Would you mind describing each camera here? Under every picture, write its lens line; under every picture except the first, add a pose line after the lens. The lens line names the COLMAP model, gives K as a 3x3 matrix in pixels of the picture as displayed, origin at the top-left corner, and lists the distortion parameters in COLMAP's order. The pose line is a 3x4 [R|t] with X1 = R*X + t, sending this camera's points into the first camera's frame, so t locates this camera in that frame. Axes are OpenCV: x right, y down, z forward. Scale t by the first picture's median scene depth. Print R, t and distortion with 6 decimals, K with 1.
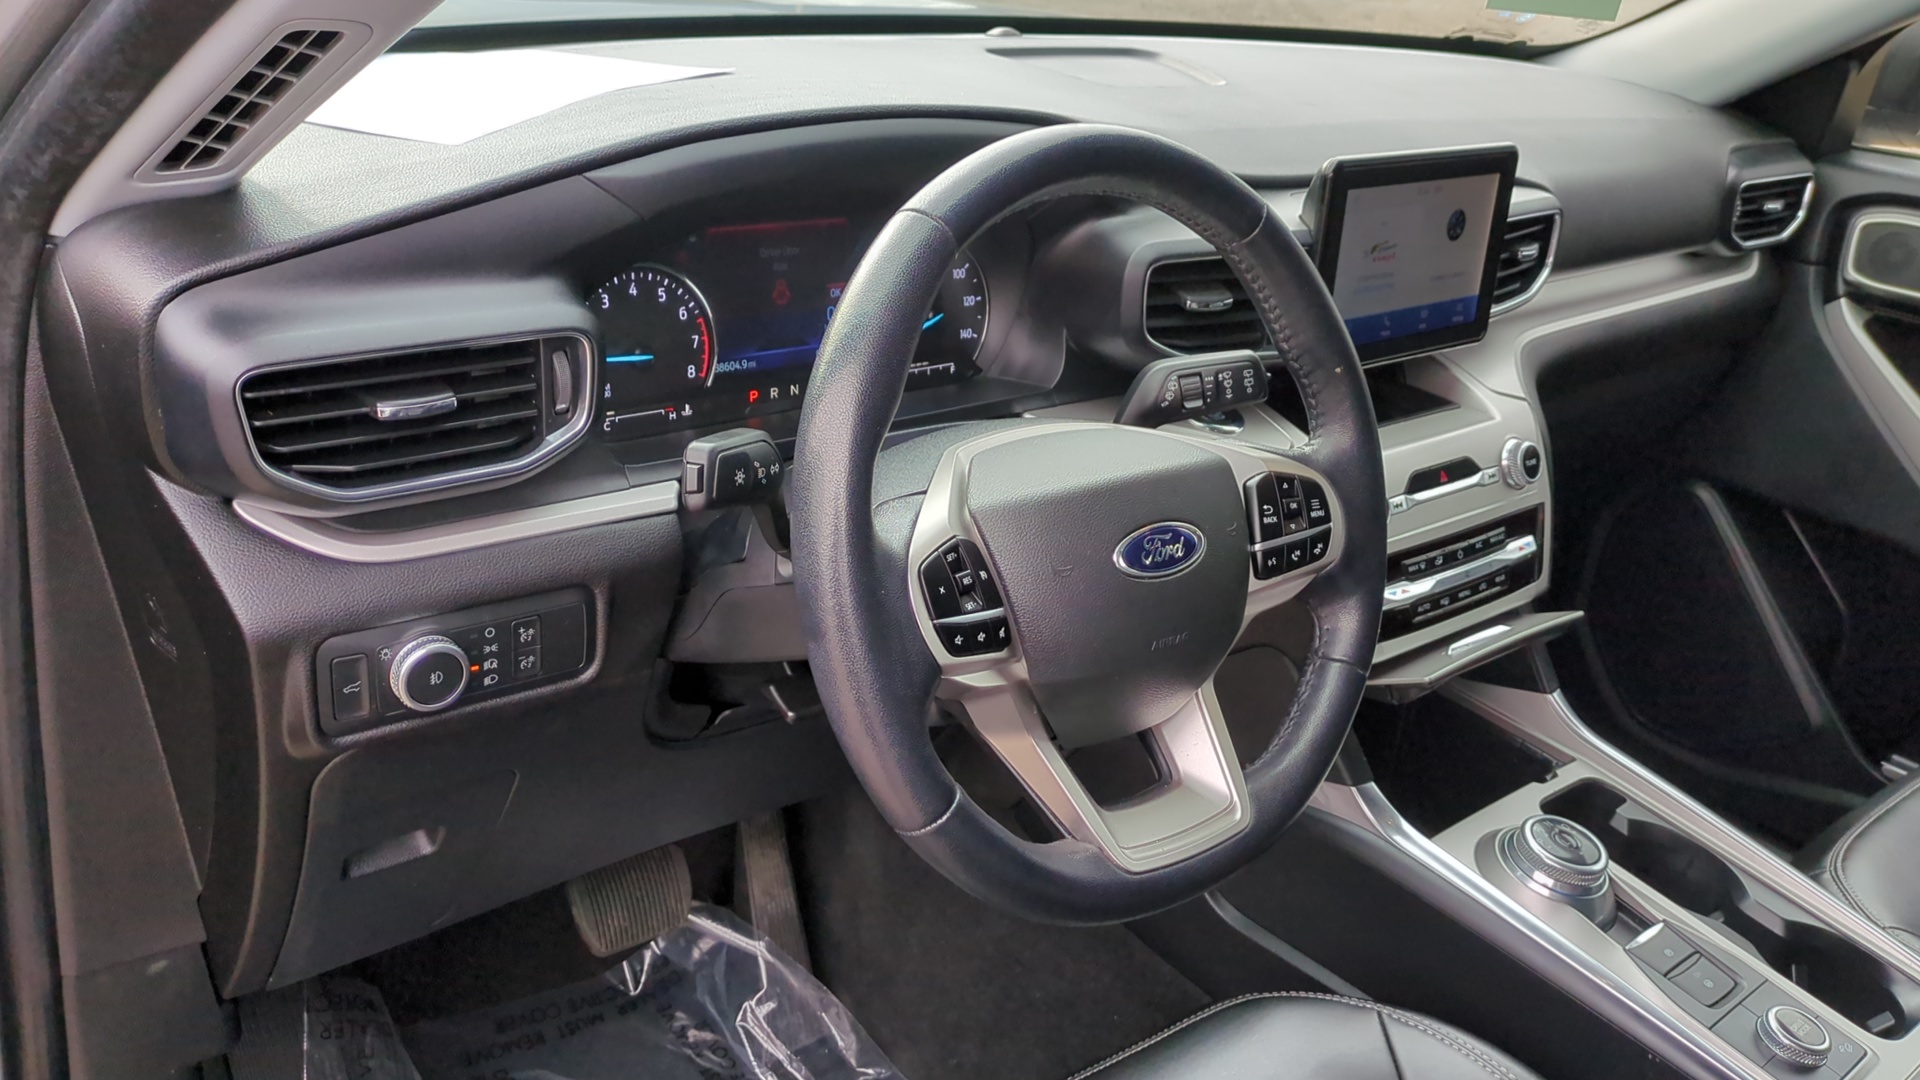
lens RADIAL K [[1649.7, 0, 986.5], [0, 1649.7, 553.2], [0, 0, 1]] dist [0.071814, -0.107229]
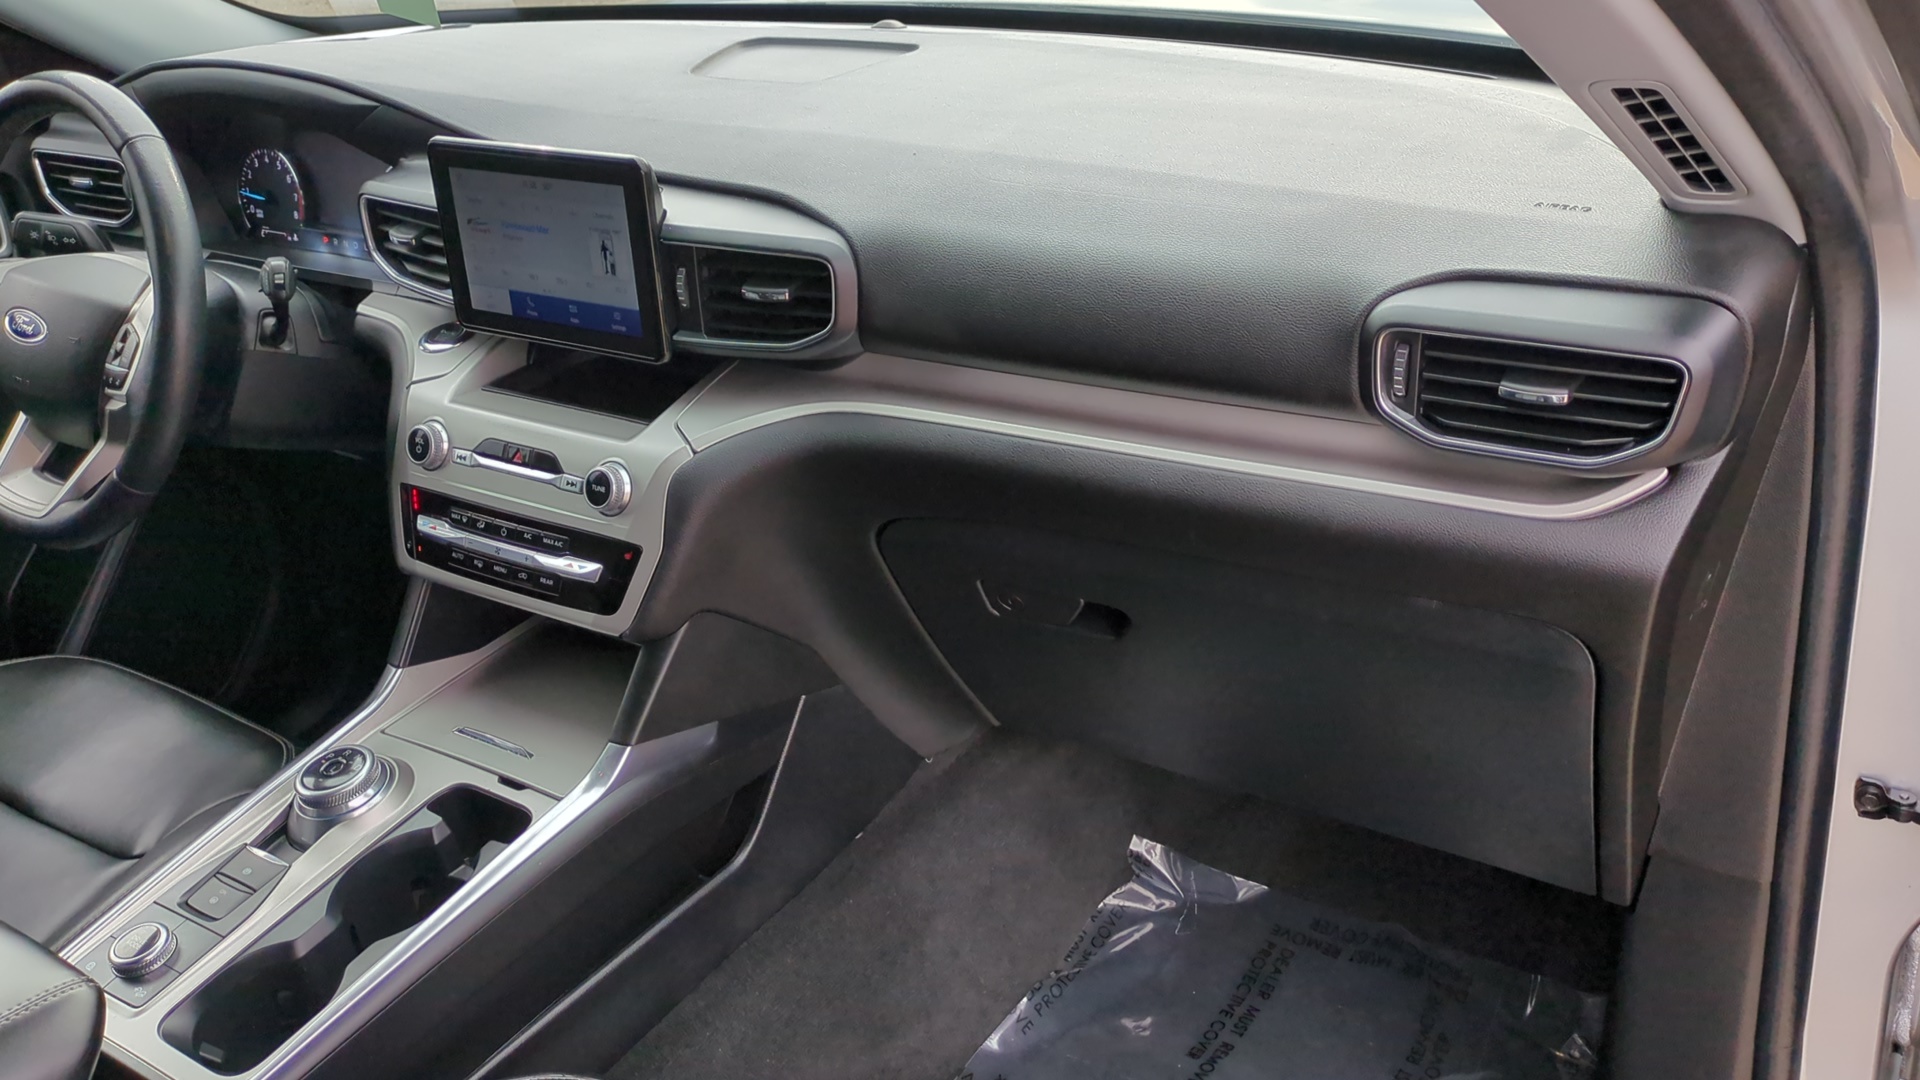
lens RADIAL K [[1589.0, 0, 965.4], [0, 1589.0, 546.6], [0, 0, 1]] dist [-0.001636, -0.006526]
pose [[0.259232, 0.324342, -0.909726, 1.672933], [-0.308724, 0.920335, 0.240152, -0.421529], [0.915144, 0.218599, 0.338712, 1.215081]]
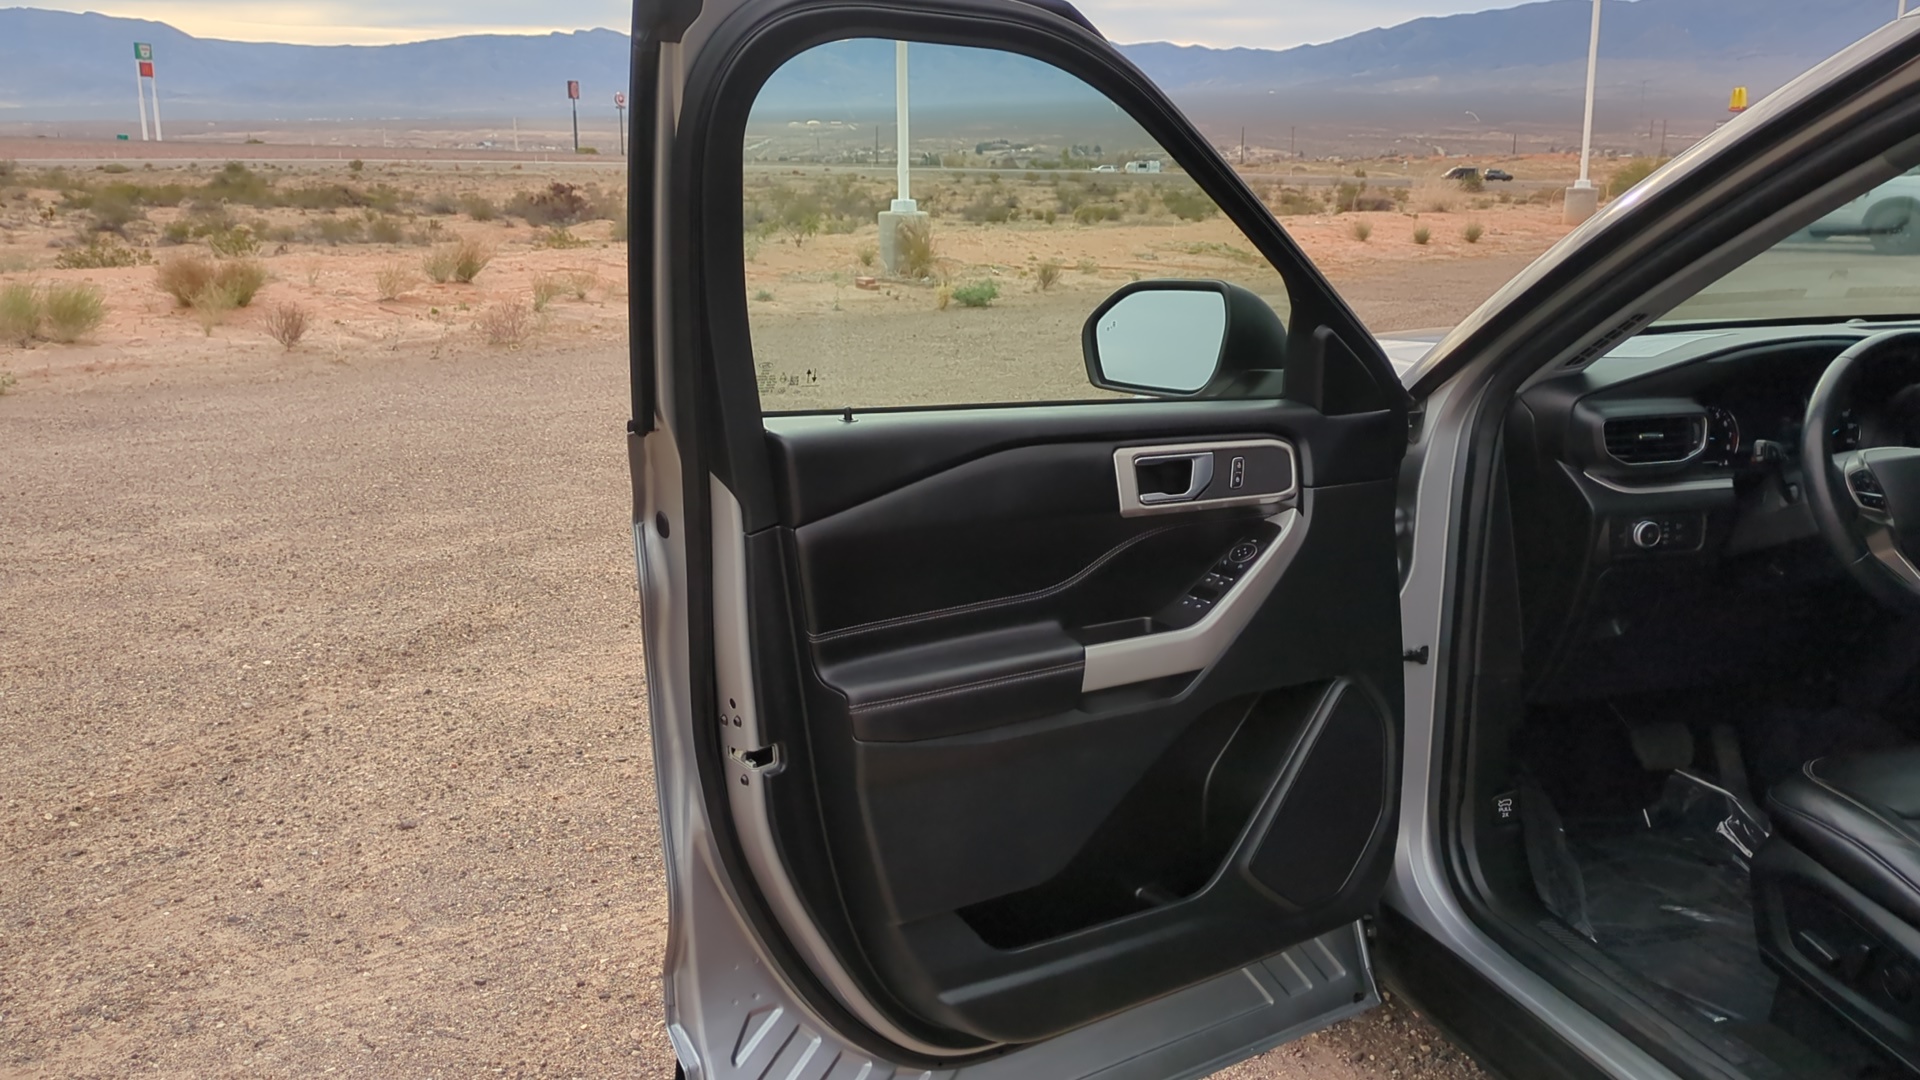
lens RADIAL K [[1649.7, 0, 992.9], [0, 1649.7, 543.1], [0, 0, 1]] dist [0.071814, -0.107229]
pose [[0.904518, -0.027755, -0.425532, -0.123419], [-0.070747, 0.974285, -0.213927, 0.671071], [0.420526, 0.223605, 0.879294, -1.694713]]
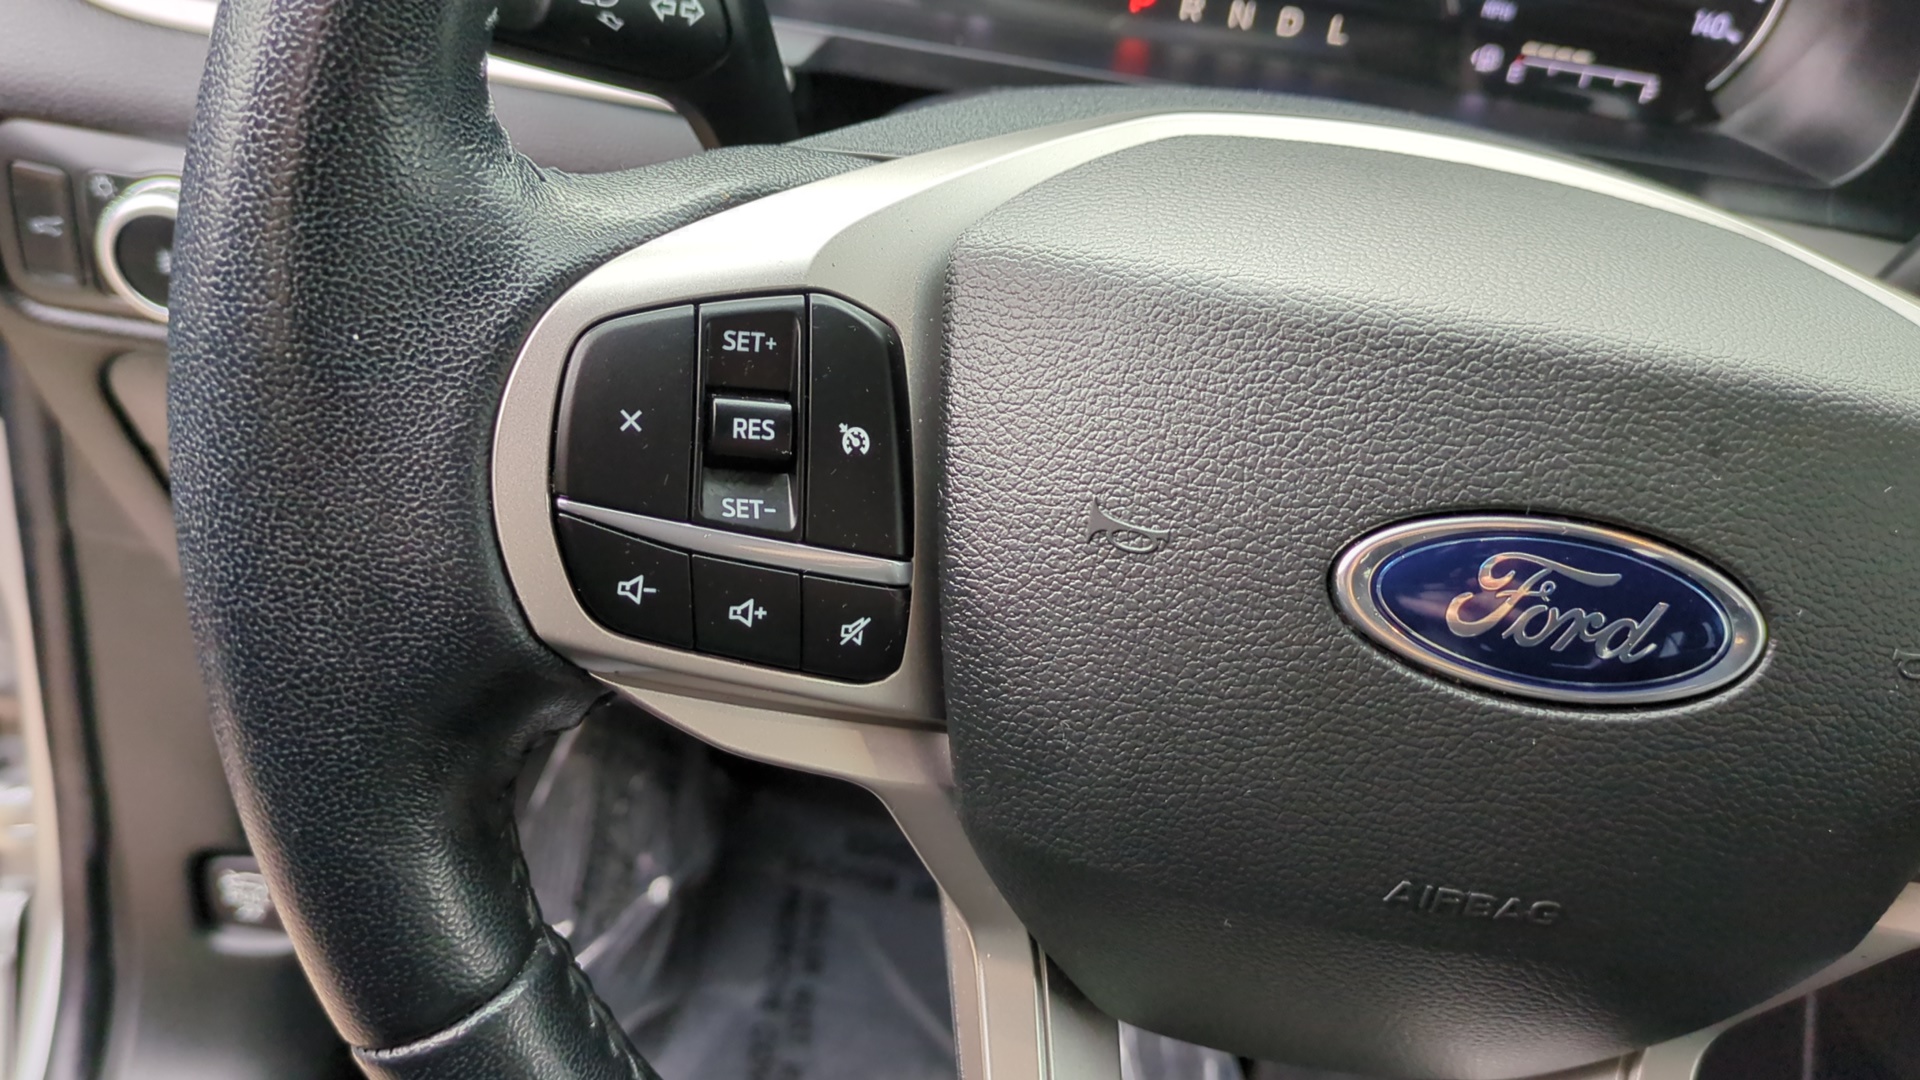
lens RADIAL K [[1649.7, 0, 973.5], [0, 1649.7, 529.1], [0, 0, 1]] dist [0.071814, -0.107229]
pose [[0.756653, 0.391364, -0.523747, 0.154214], [-0.338521, 0.919832, 0.198276, -0.034052], [0.559357, 0.027273, 0.828478, 0.616968]]
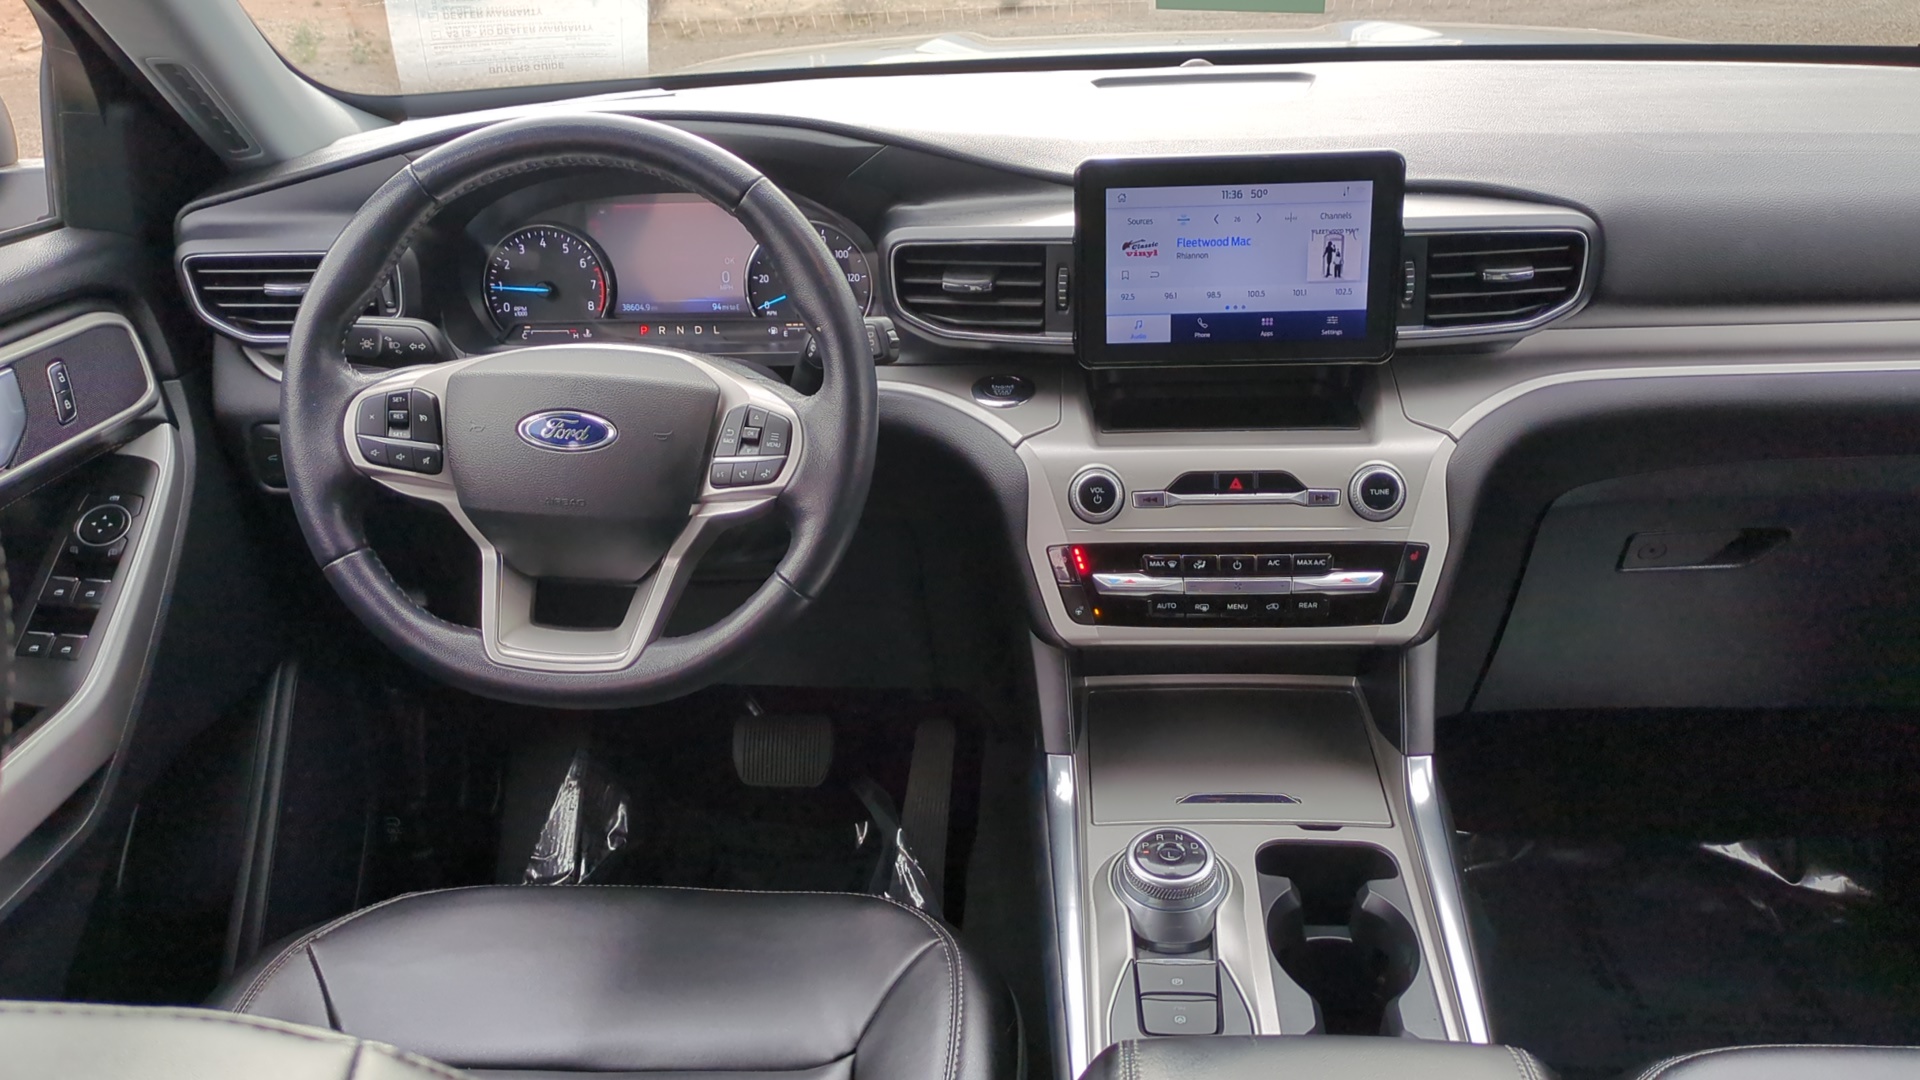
lens RADIAL K [[1649.7, 0, 943.4], [0, 1649.7, 549.0], [0, 0, 1]] dist [0.071814, -0.107229]
pose [[0.687421, 0.153158, -0.709926, 1.118485], [-0.193909, 0.980730, 0.023819, 0.001979], [0.699894, 0.121287, 0.703873, 0.254422]]
